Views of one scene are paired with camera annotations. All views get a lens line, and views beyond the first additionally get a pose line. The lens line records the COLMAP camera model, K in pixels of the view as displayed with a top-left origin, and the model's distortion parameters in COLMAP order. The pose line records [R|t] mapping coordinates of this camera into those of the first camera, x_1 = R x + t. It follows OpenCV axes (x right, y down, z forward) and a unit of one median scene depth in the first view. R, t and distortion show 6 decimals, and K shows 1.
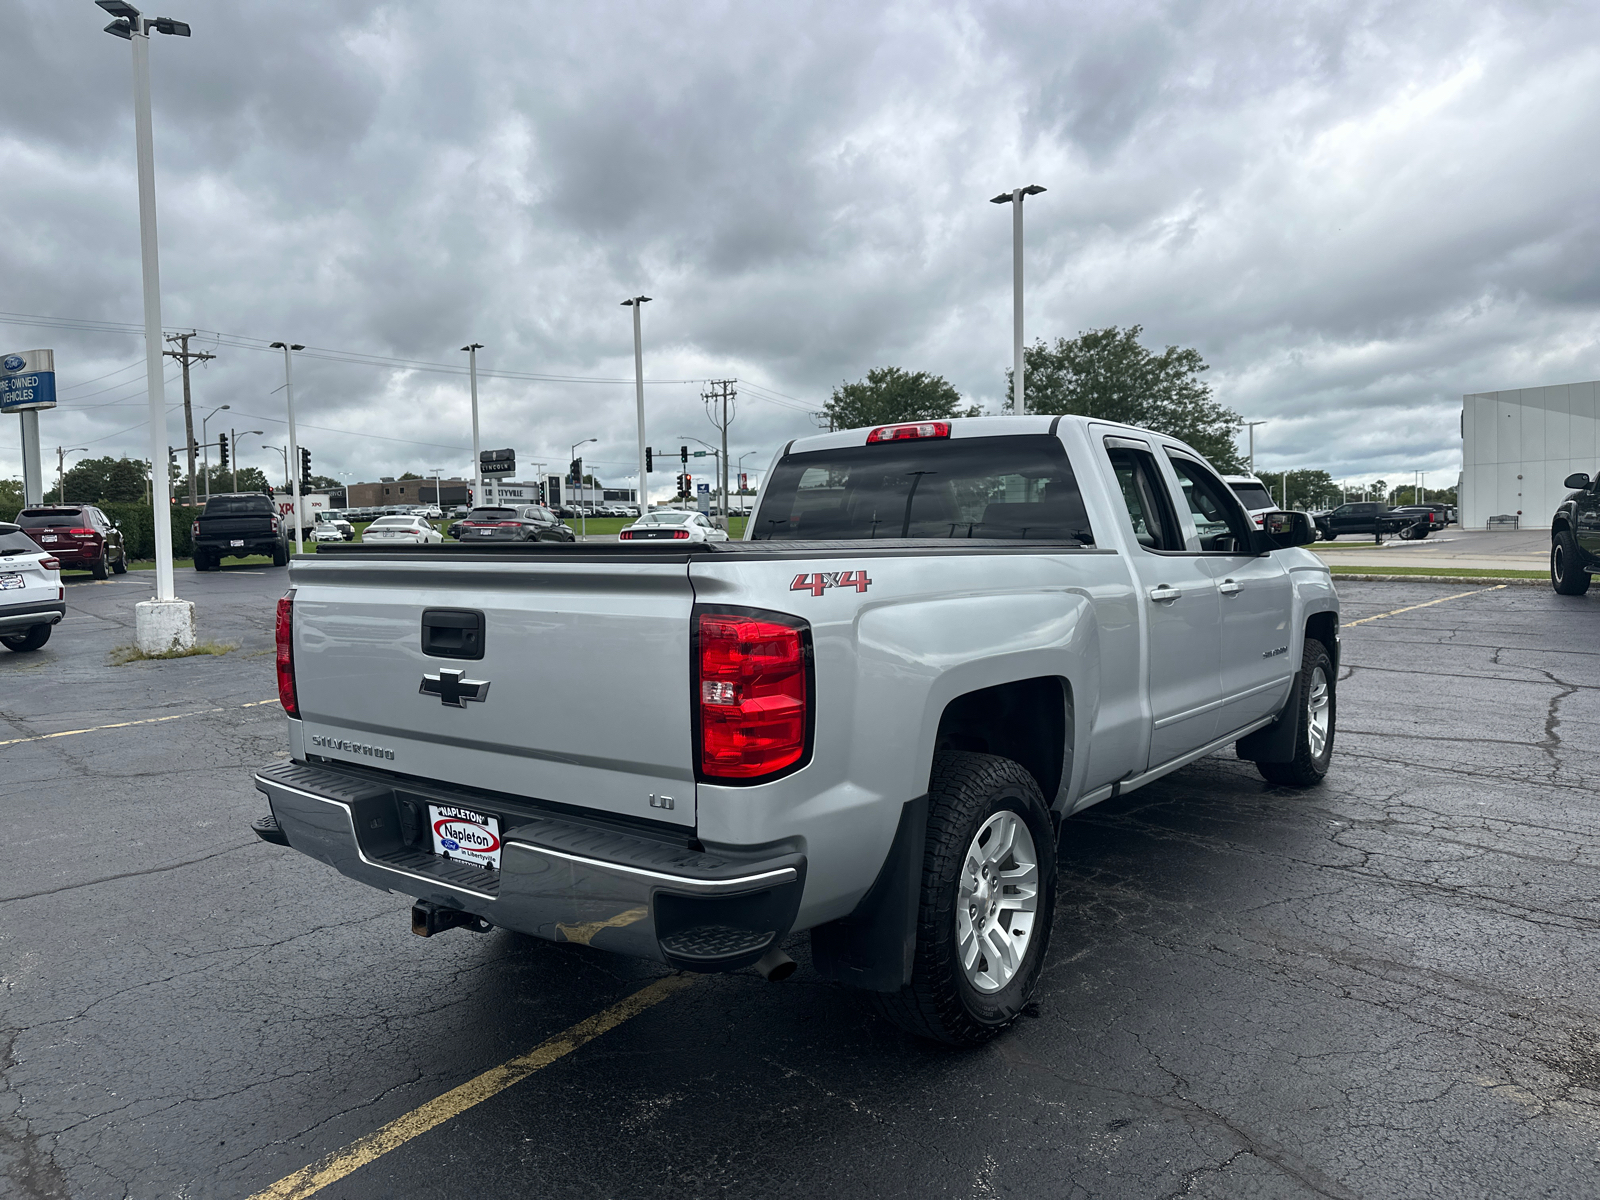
lens RADIAL K [[1182.5, 0, 799.0], [0, 1182.5, 582.5], [0, 0, 1]] dist [0.011743, 0.001084]
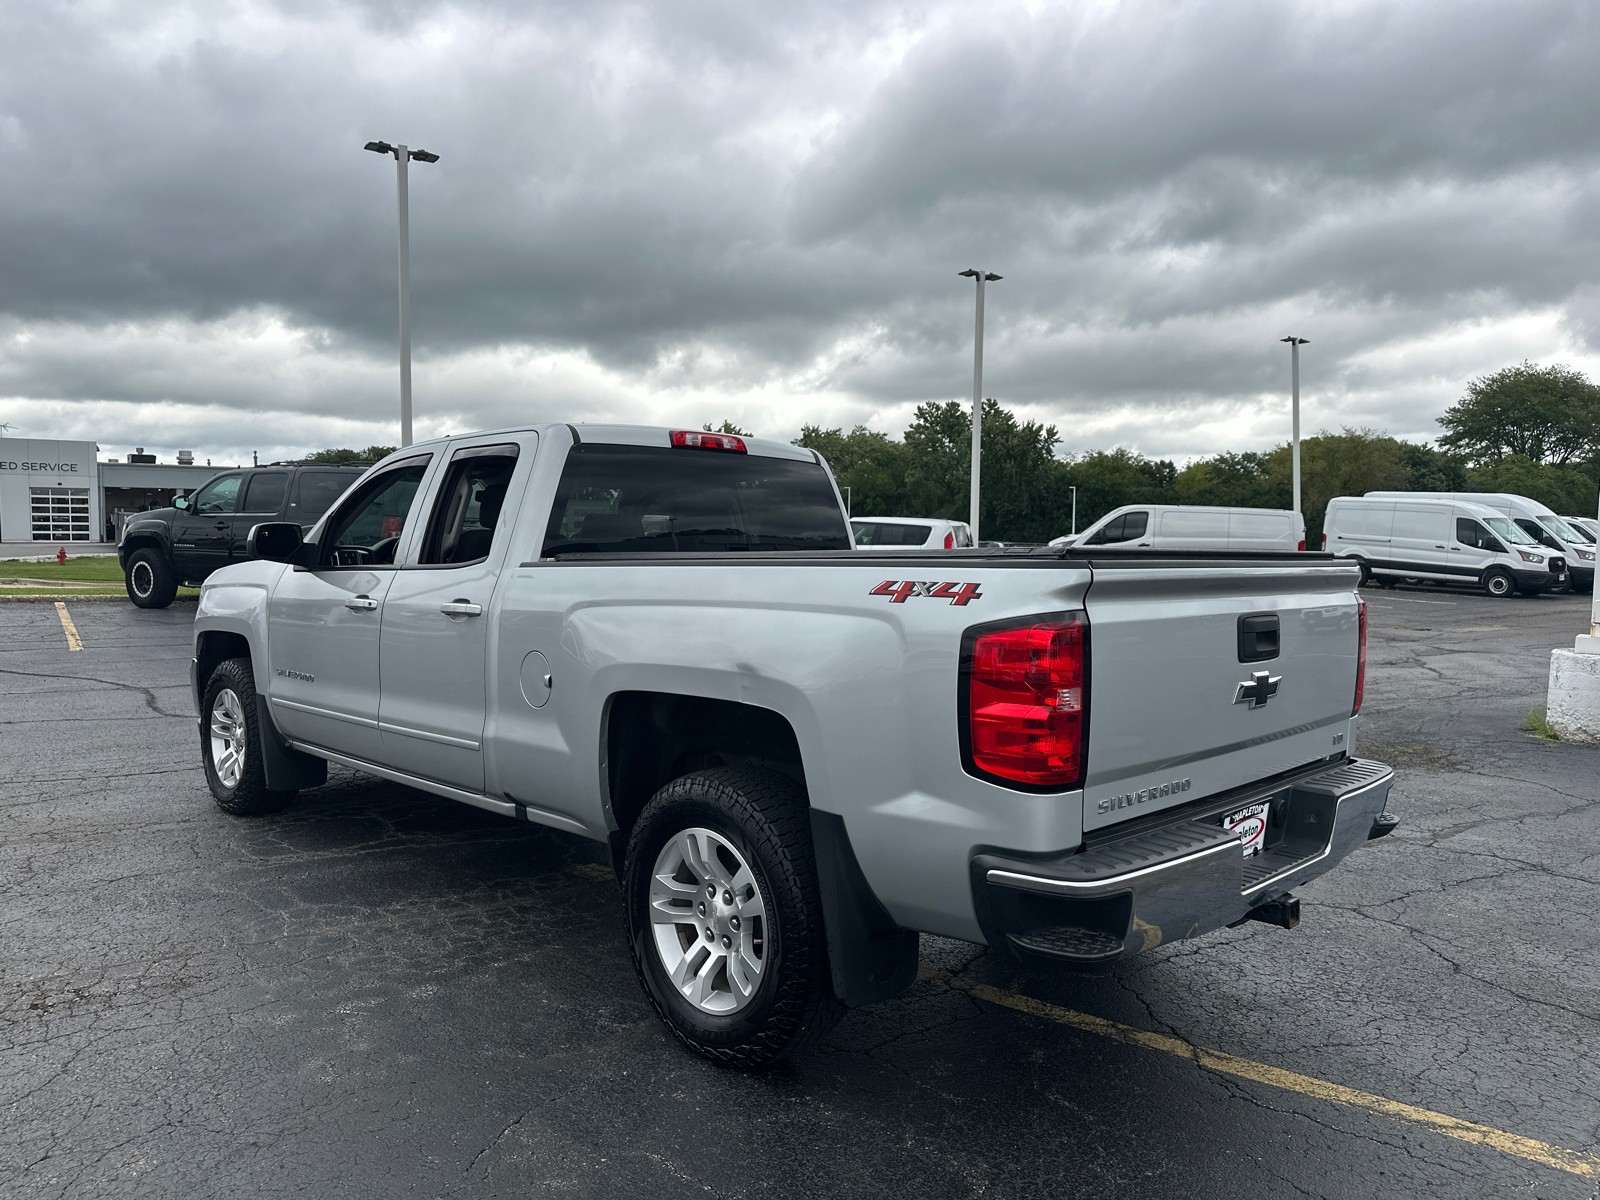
lens RADIAL K [[1153.3, 0, 800.0], [0, 1153.3, 600.0], [0, 0, 1]] dist [0.000930, -0.003790]
pose [[0.100992, -0.019619, 0.994694, -1.311795], [0.021916, 0.999607, 0.017491, -0.015751], [-0.994646, 0.020034, 0.101382, 1.273665]]
